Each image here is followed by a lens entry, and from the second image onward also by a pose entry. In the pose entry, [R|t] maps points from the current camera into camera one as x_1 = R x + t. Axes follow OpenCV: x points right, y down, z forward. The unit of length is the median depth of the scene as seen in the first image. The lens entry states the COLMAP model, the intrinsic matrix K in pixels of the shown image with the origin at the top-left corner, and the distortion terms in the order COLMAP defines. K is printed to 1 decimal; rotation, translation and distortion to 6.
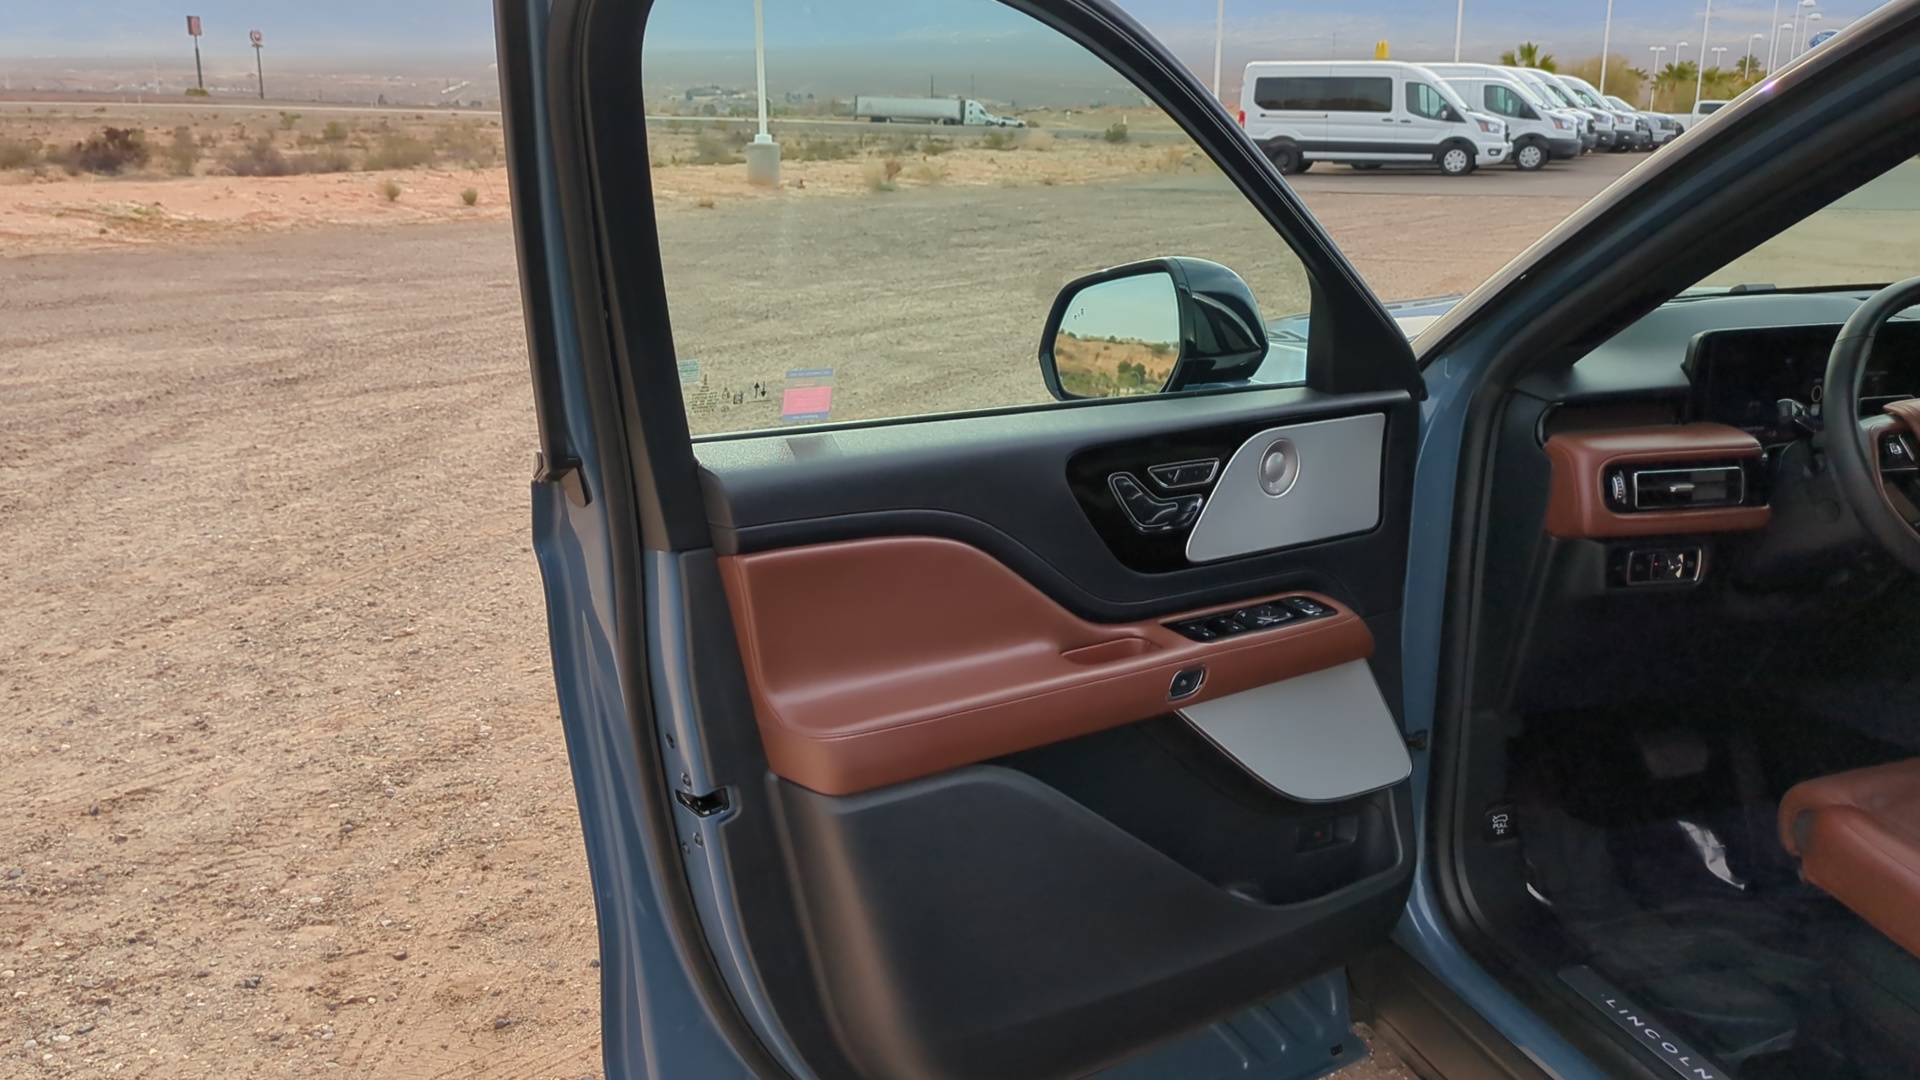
lens RADIAL K [[1680.6, 0, 994.3], [0, 1680.6, 558.5], [0, 0, 1]] dist [0.082814, -0.153364]
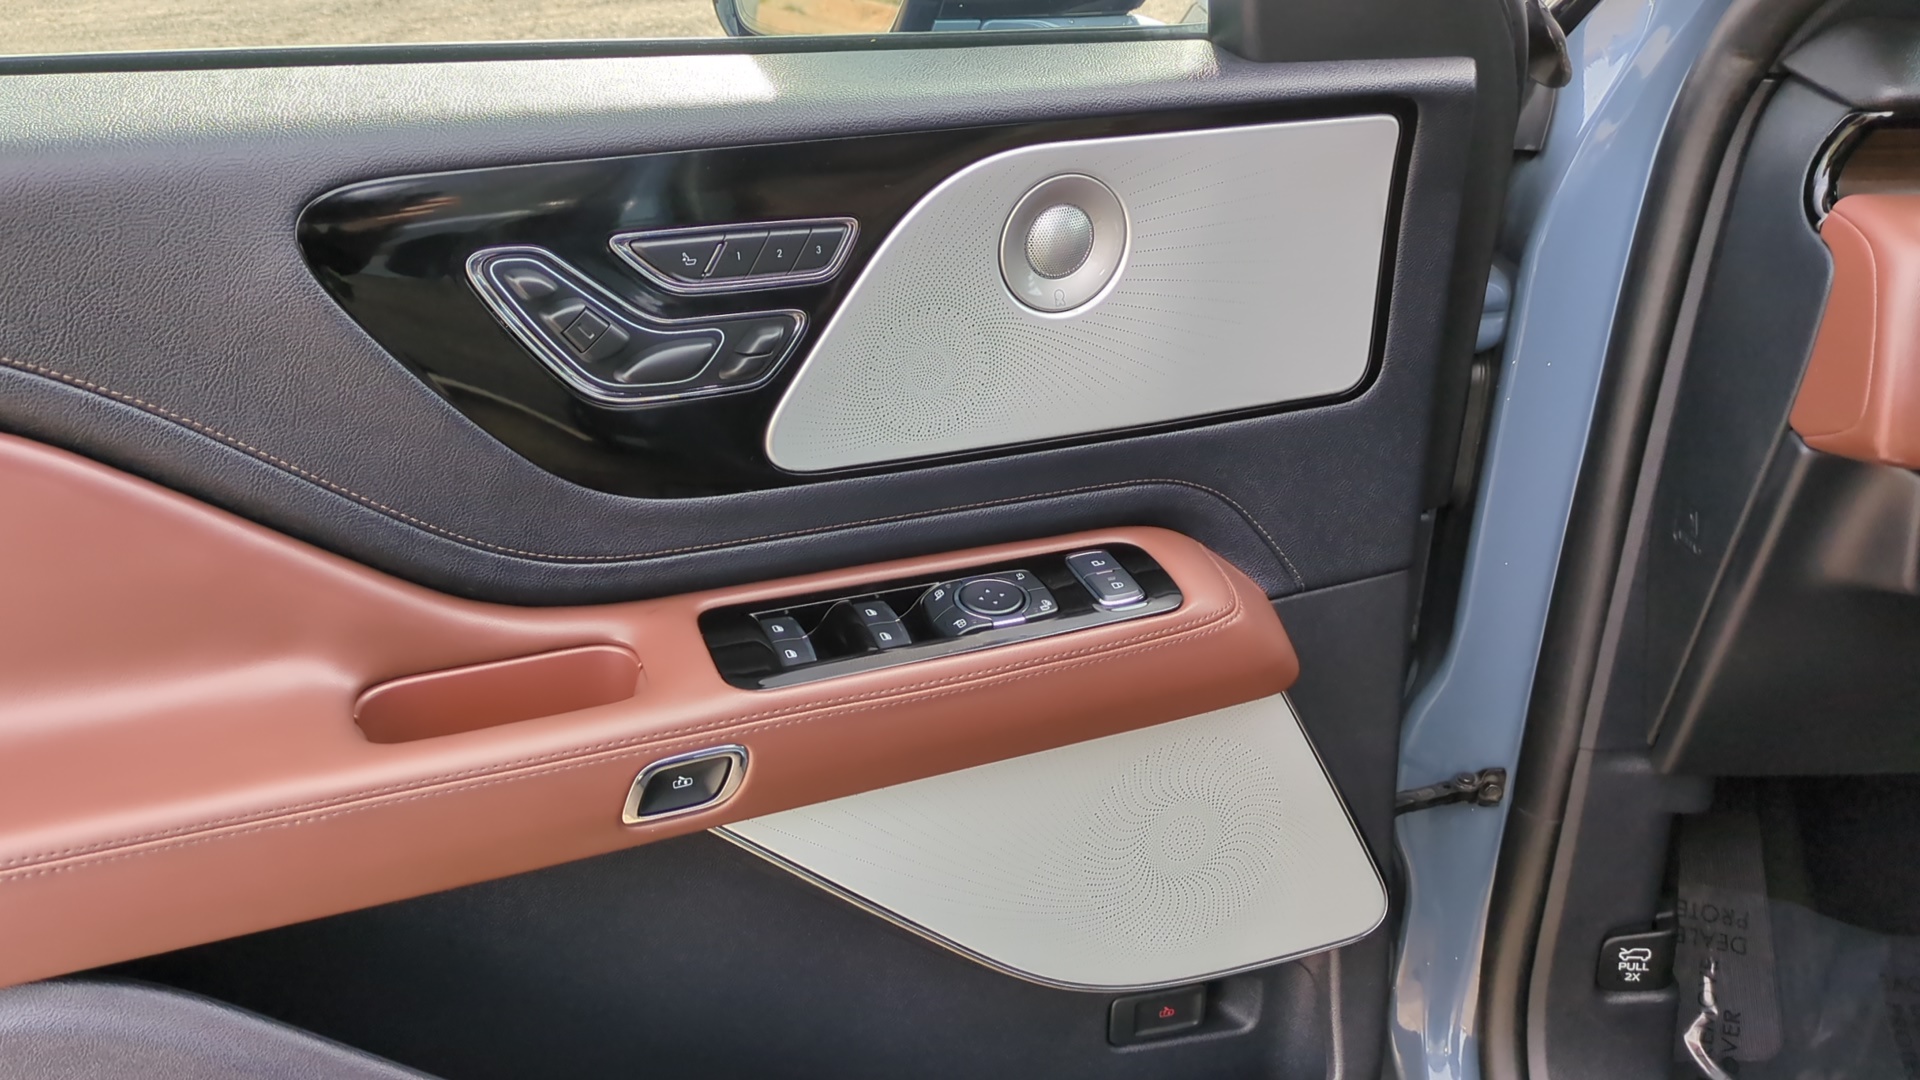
lens RADIAL K [[1680.6, 0, 994.3], [0, 1680.6, 558.5], [0, 0, 1]] dist [0.082814, -0.153364]
pose [[0.970913, 0.116267, -0.209310, 0.241697], [-0.070394, 0.974163, 0.214595, -0.065184], [0.228852, -0.193619, 0.954012, 0.585372]]
